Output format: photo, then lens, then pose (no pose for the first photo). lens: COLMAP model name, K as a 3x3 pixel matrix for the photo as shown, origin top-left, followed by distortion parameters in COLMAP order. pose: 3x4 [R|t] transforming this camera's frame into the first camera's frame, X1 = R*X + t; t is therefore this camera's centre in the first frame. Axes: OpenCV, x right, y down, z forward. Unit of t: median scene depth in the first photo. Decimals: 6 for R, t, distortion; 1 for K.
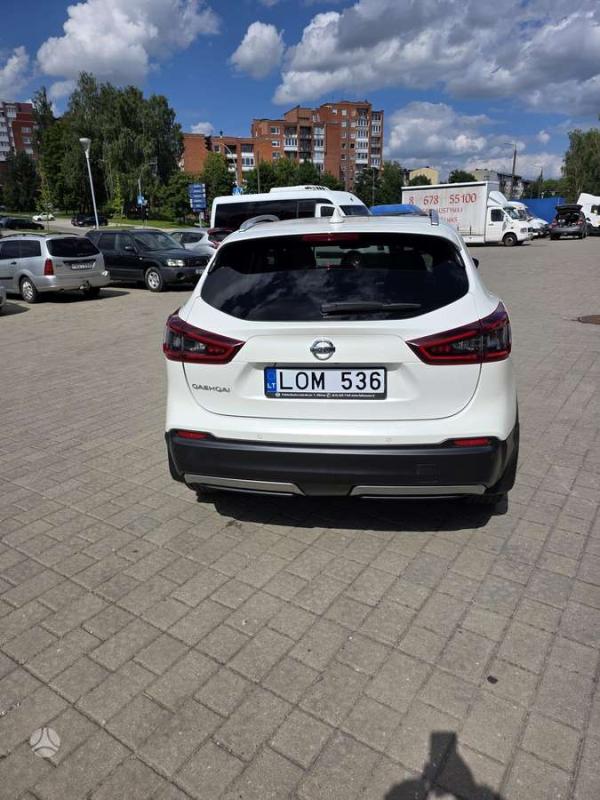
lens RADIAL K [[582.2, 0, 300.0], [0, 582.2, 400.0], [0, 0, 1]] dist [0.053886, -0.052086]
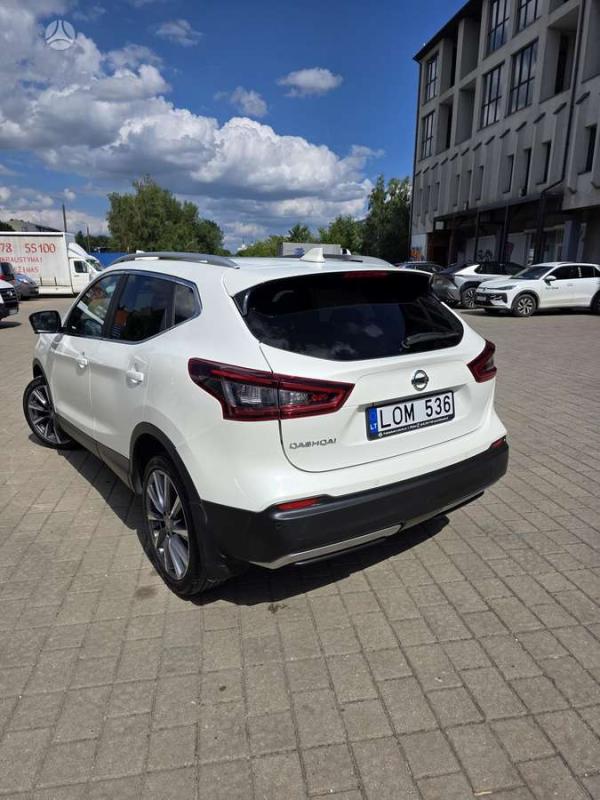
lens RADIAL K [[582.2, 0, 300.0], [0, 582.2, 400.0], [0, 0, 1]] dist [0.053886, -0.052086]
pose [[0.683003, -0.136158, 0.717613, -0.800613], [0.199105, 0.979972, -0.003565, -0.086807], [-0.702755, 0.145315, 0.696433, 0.417801]]
